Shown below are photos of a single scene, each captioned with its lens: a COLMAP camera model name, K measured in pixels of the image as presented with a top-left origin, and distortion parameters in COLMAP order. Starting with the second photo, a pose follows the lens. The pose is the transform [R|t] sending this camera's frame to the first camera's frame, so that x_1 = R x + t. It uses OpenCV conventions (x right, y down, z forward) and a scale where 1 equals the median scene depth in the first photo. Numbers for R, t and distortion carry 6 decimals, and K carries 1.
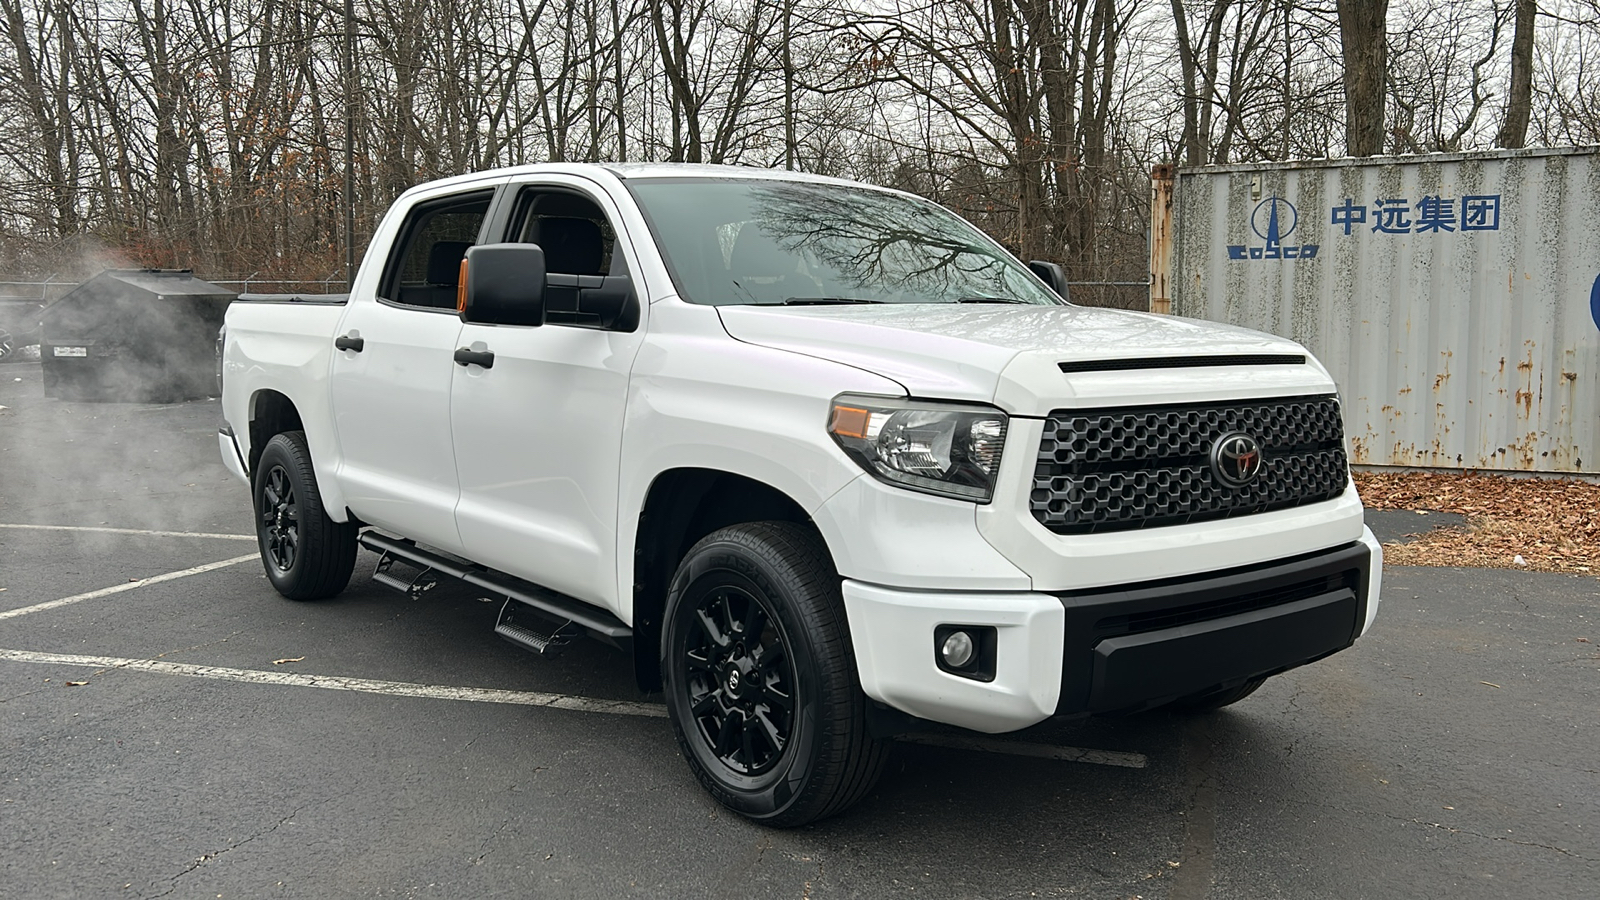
lens RADIAL K [[1370.9, 0, 800.0], [0, 1370.9, 450.0], [0, 0, 1]] dist [0.036358, -0.012993]
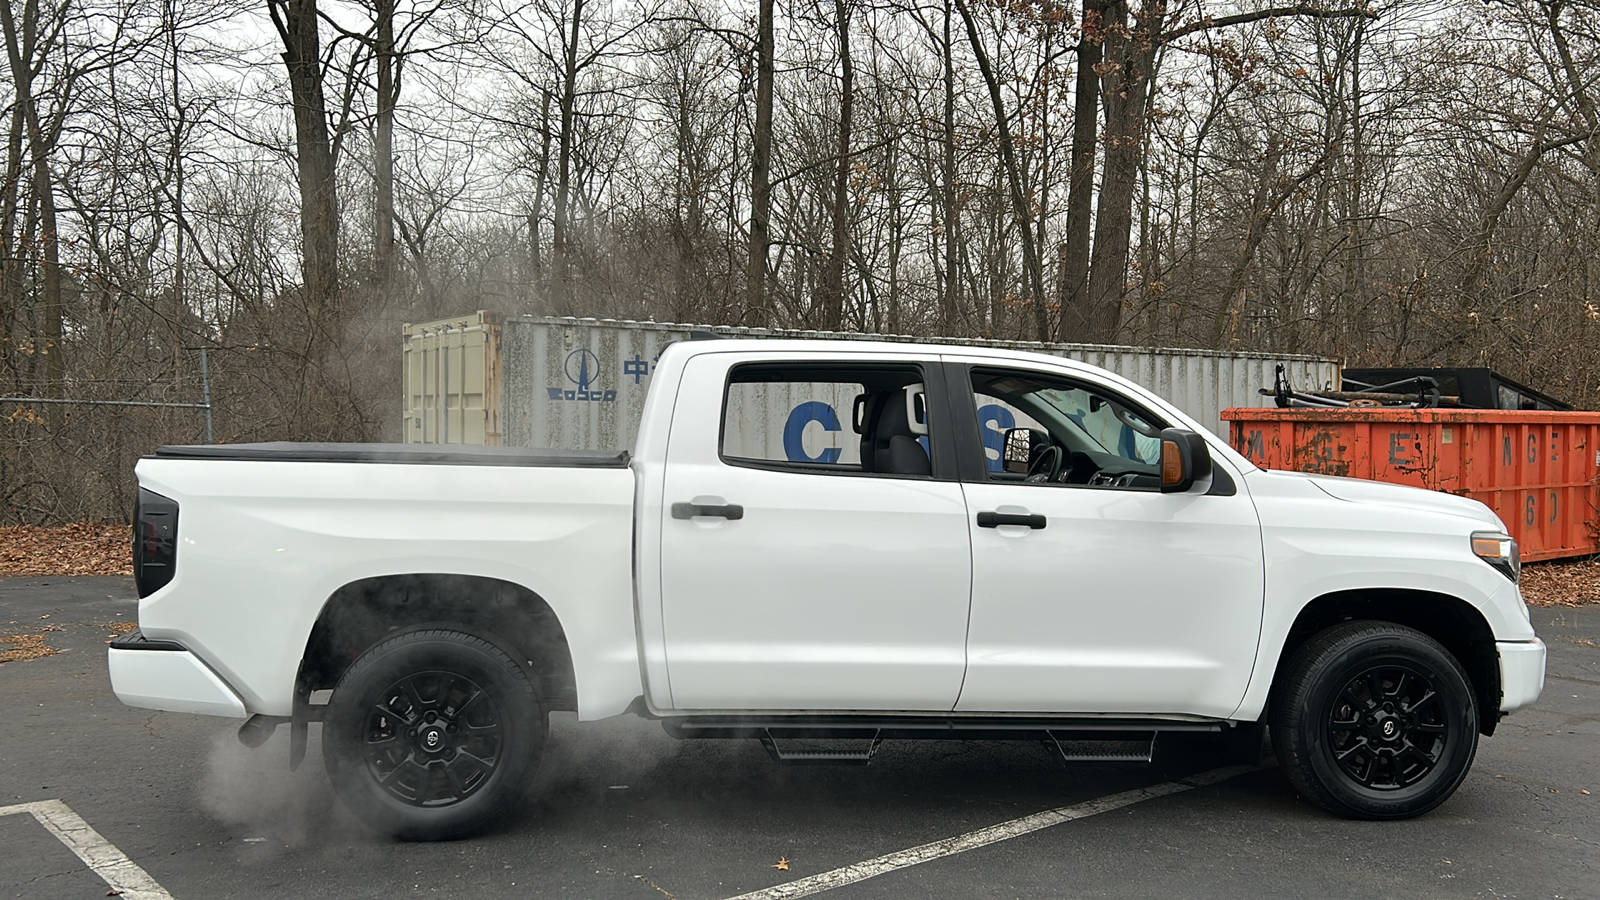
lens RADIAL K [[1370.9, 0, 800.0], [0, 1370.9, 450.0], [0, 0, 1]] dist [0.036358, -0.012993]
pose [[0.534211, -0.003411, 0.845344, -0.550920], [0.068330, 0.996894, -0.039158, -0.039627], [-0.842585, 0.078681, 0.532785, 0.232198]]
